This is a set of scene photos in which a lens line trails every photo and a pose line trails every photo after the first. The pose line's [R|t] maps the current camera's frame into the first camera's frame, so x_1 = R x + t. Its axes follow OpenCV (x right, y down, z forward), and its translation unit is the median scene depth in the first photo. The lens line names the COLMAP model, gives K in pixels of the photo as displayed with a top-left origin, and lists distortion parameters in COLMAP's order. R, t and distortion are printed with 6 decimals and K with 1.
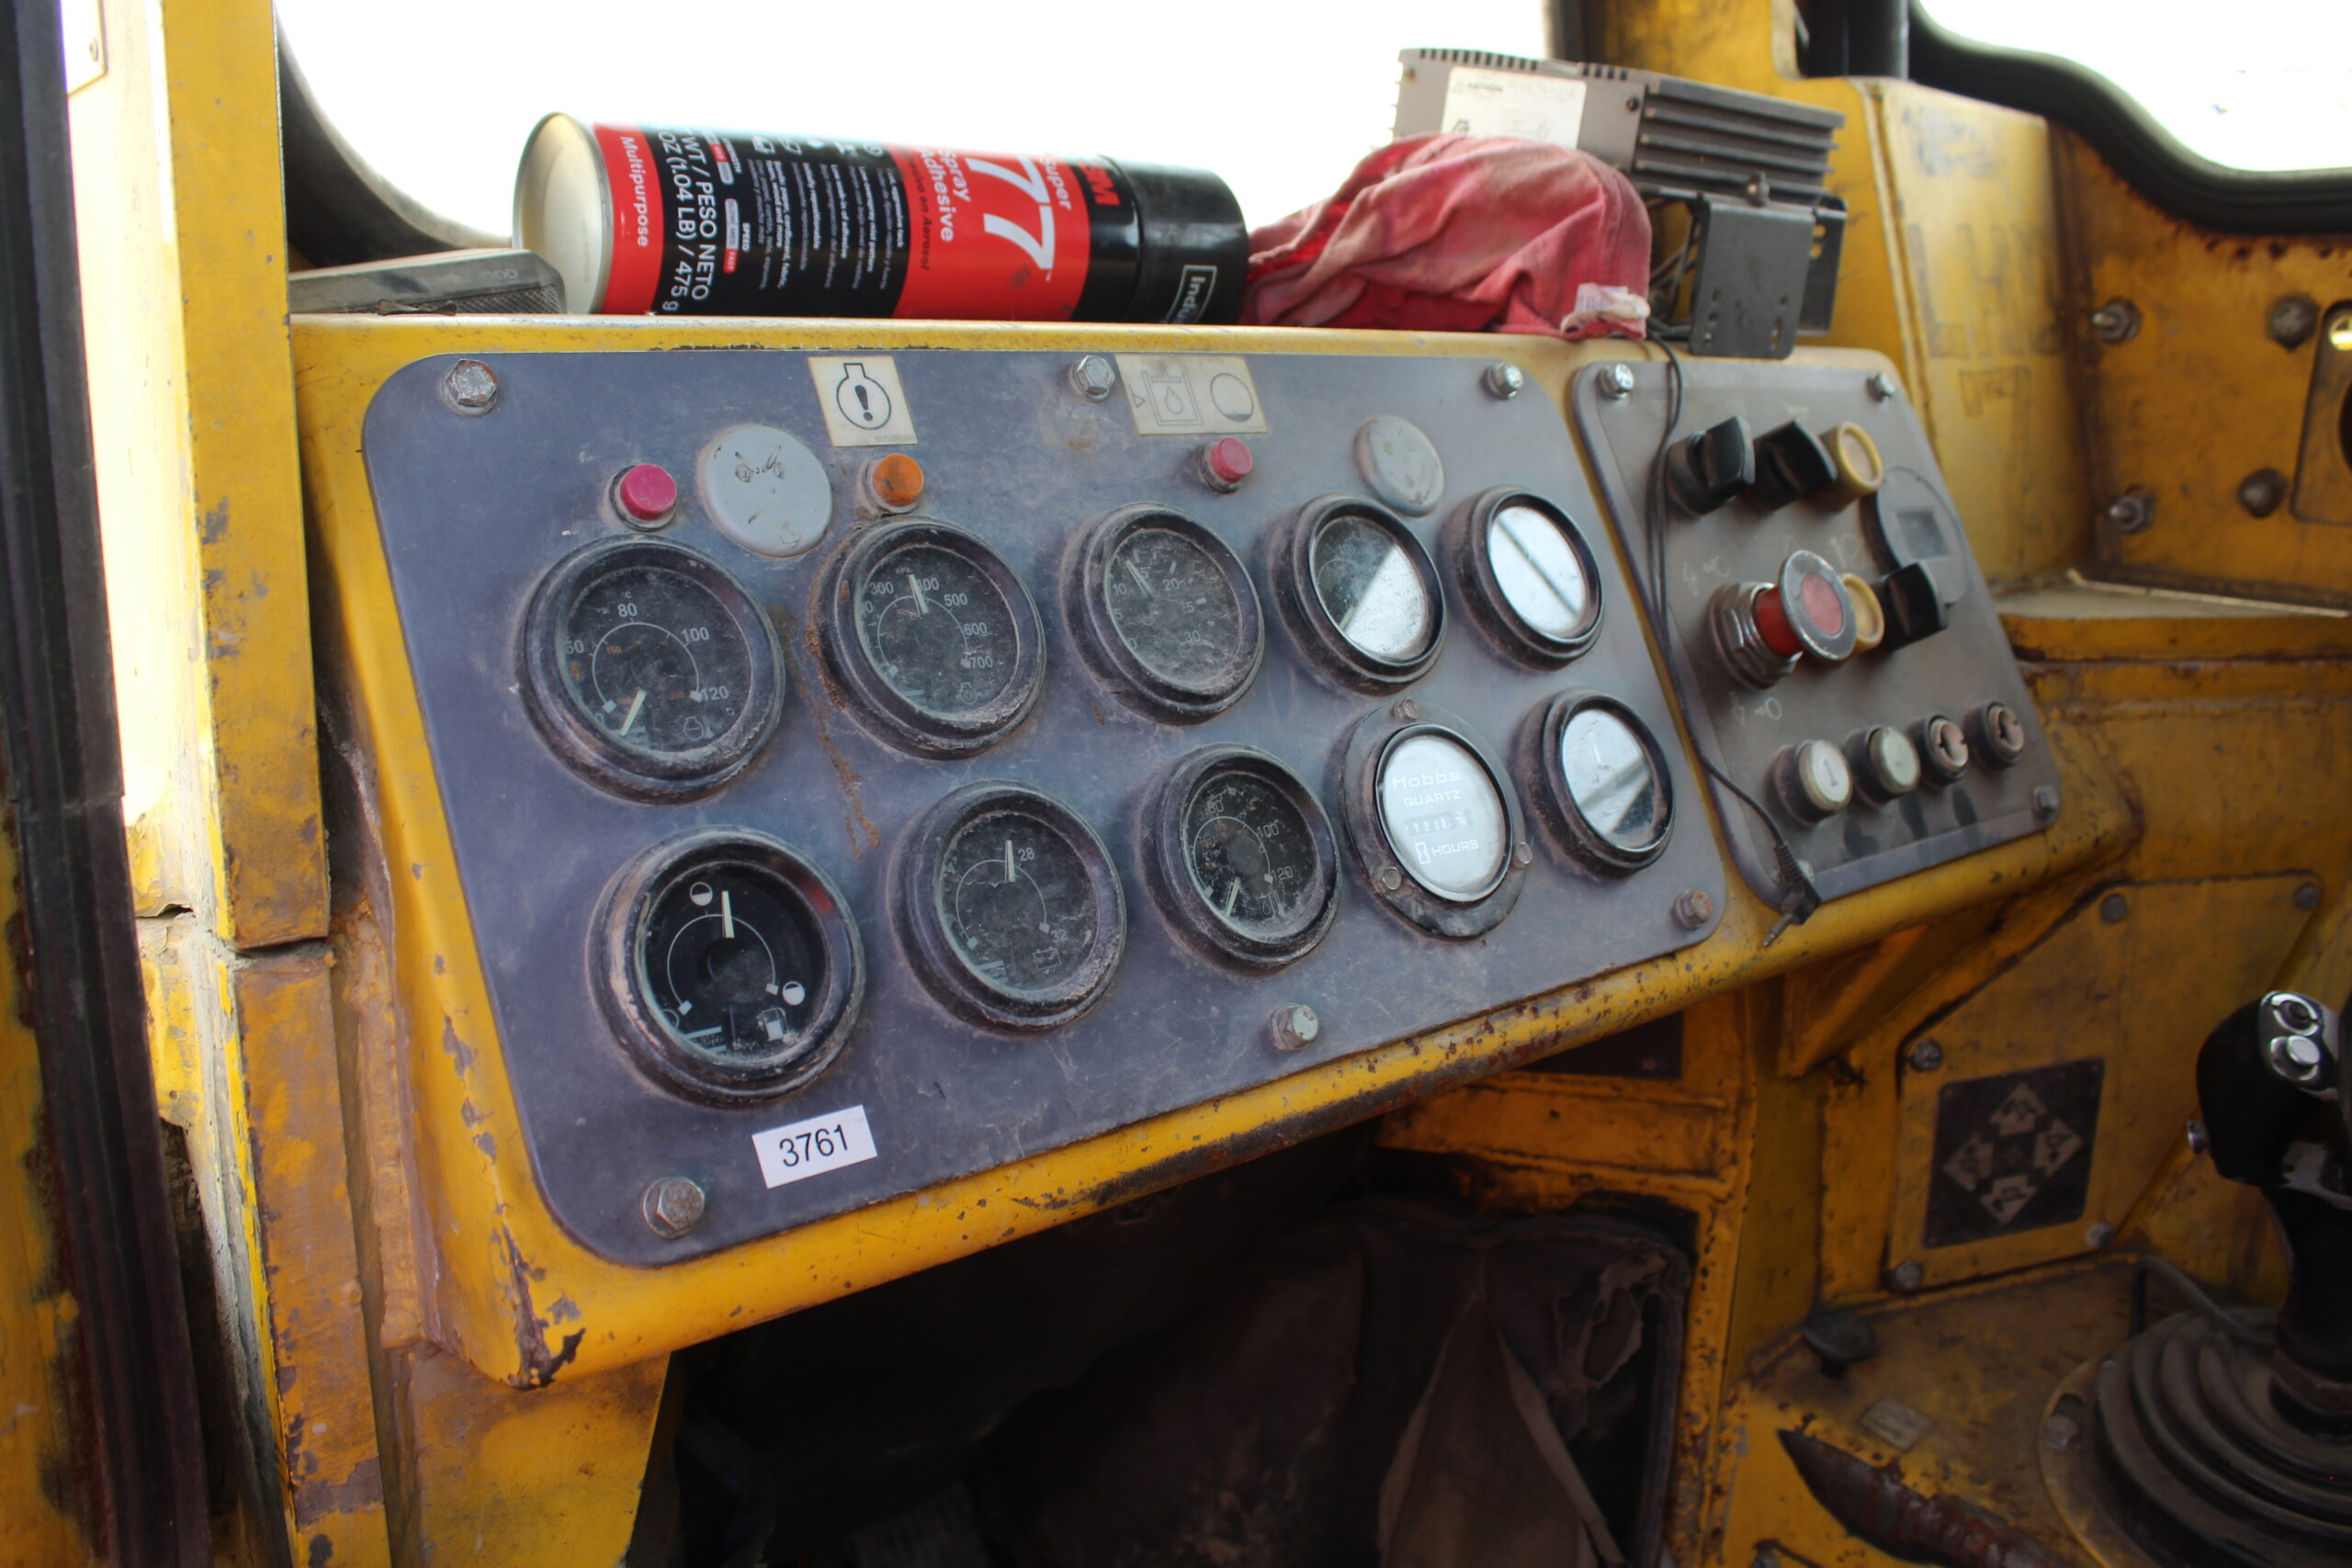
lens RADIAL K [[1954.1, 0, 1164.4], [0, 1954.1, 775.3], [0, 0, 1]] dist [-0.166887, 0.141505]
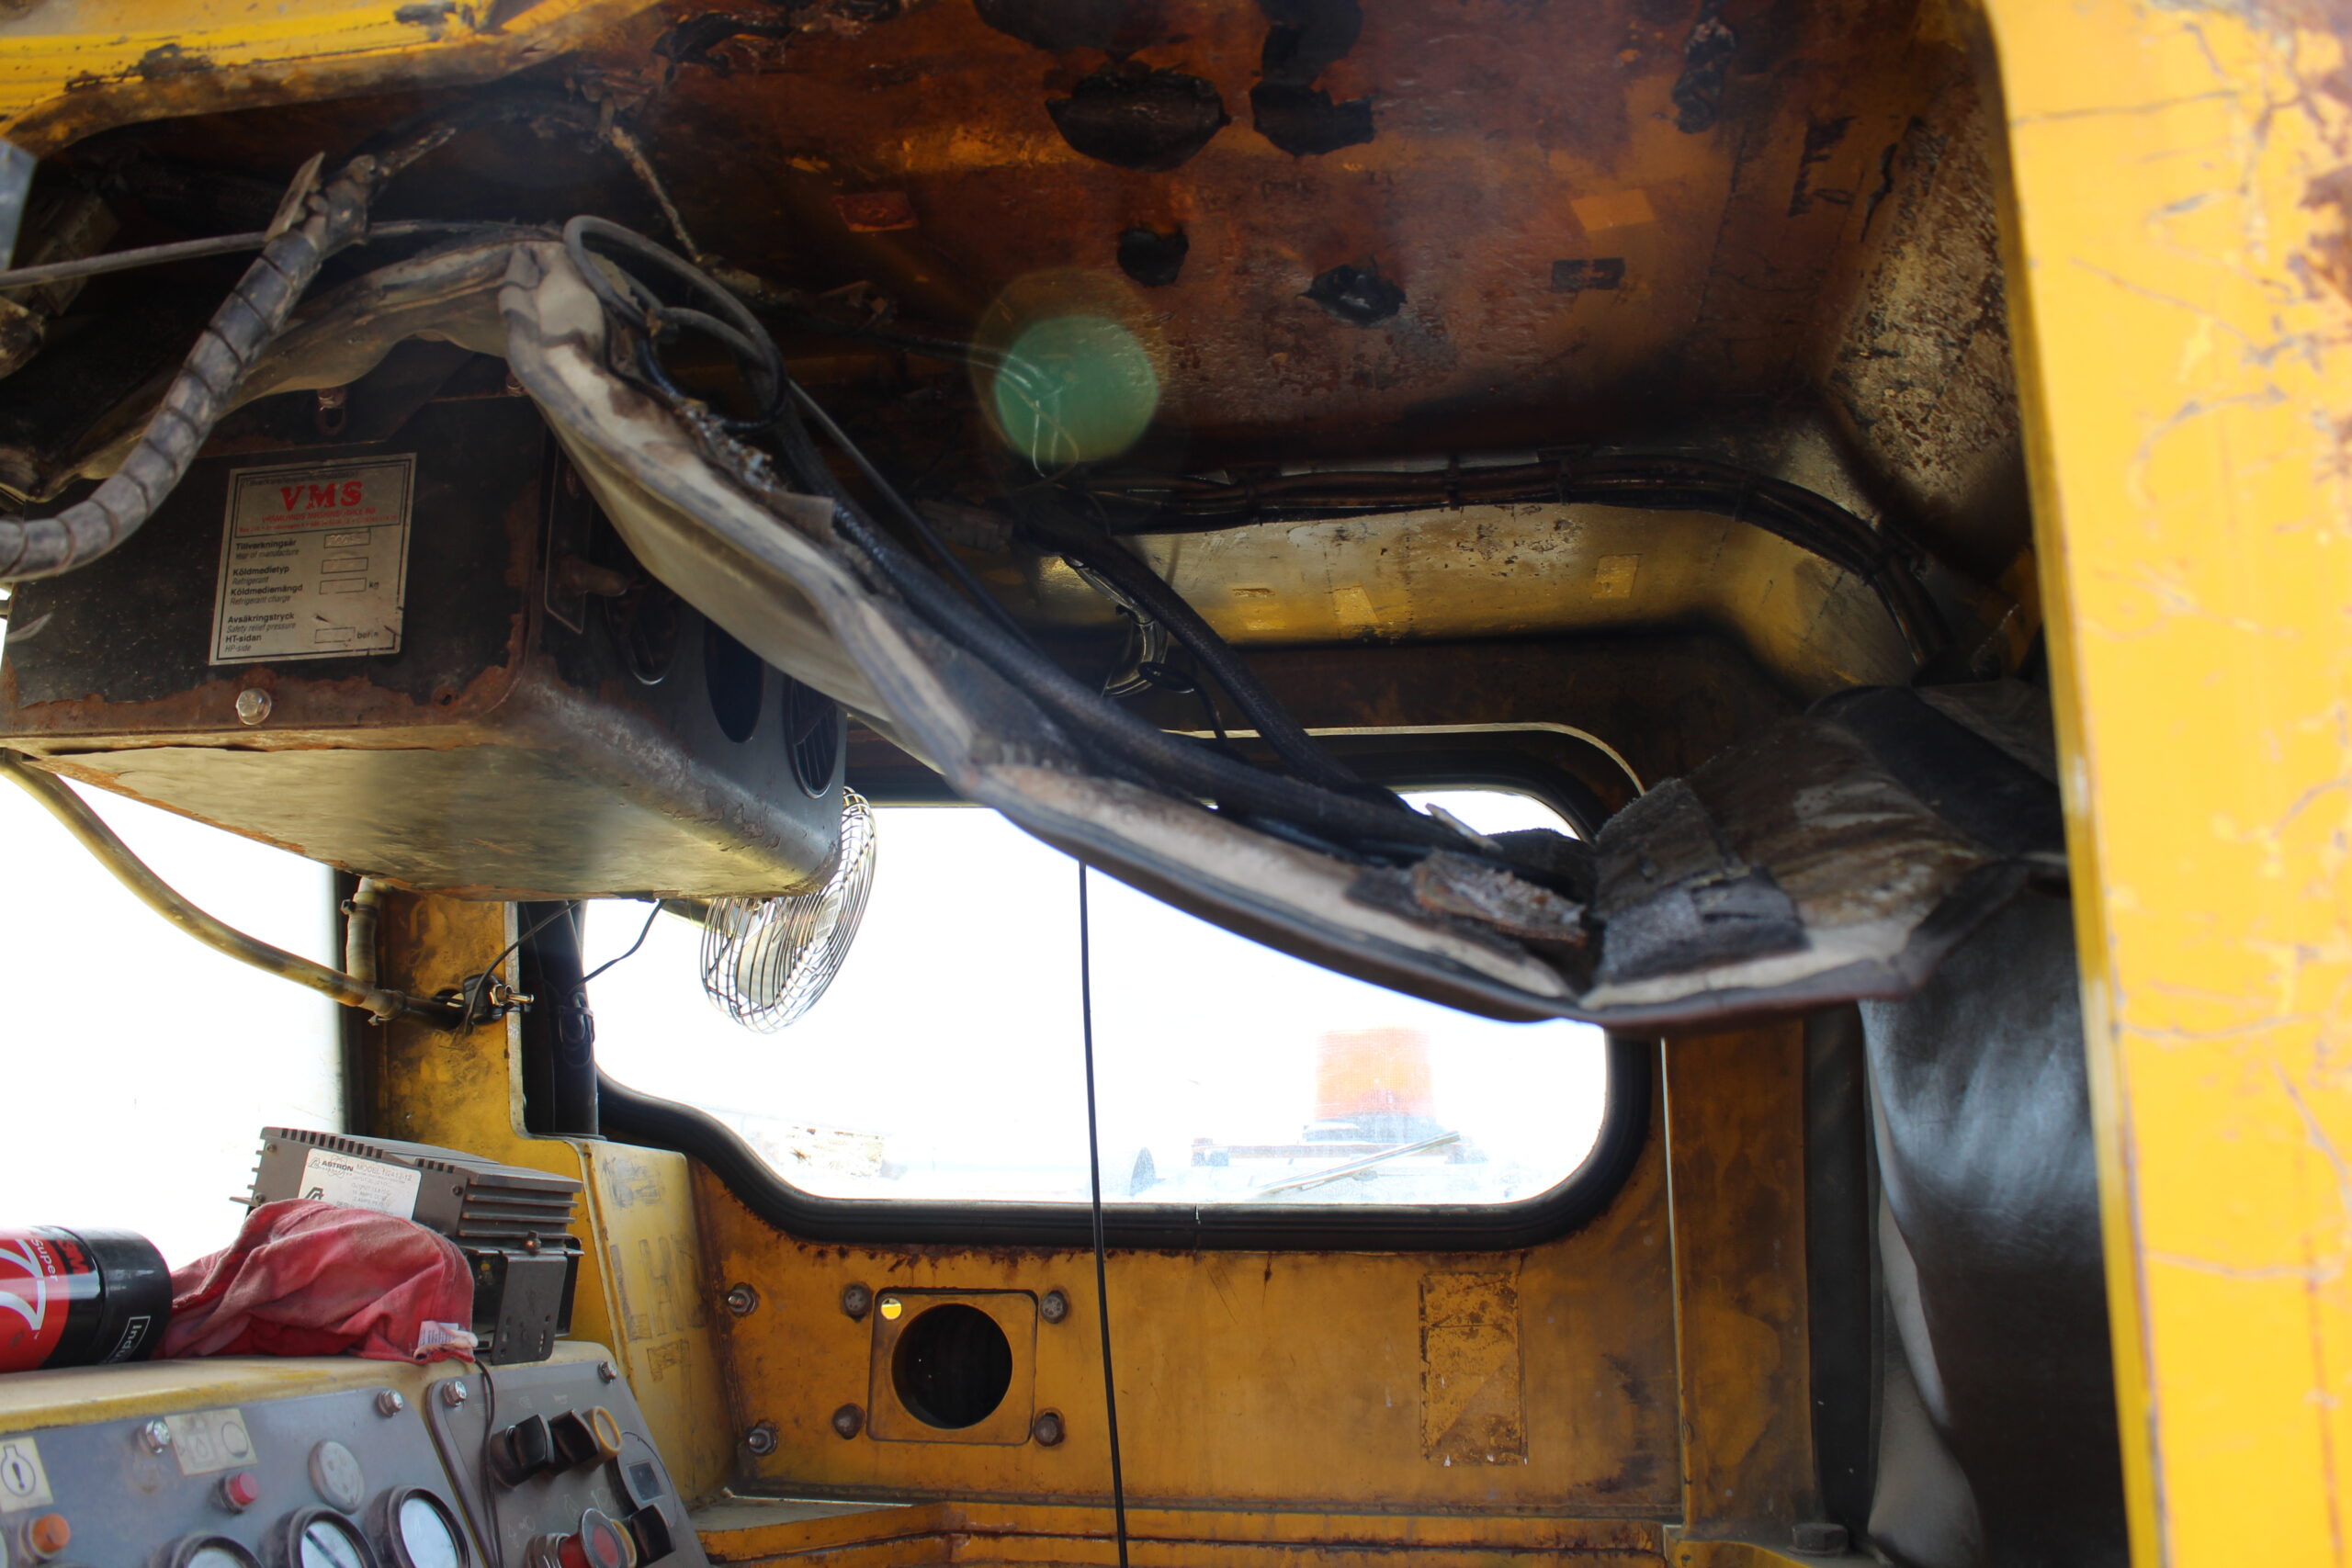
lens RADIAL K [[1954.1, 0, 1164.4], [0, 1954.1, 775.3], [0, 0, 1]] dist [-0.166887, 0.141505]
pose [[0.750241, 0.144694, 0.645137, -0.309970], [0.148005, 0.914242, -0.377168, -0.018624], [-0.644386, 0.378451, 0.664487, -0.394329]]
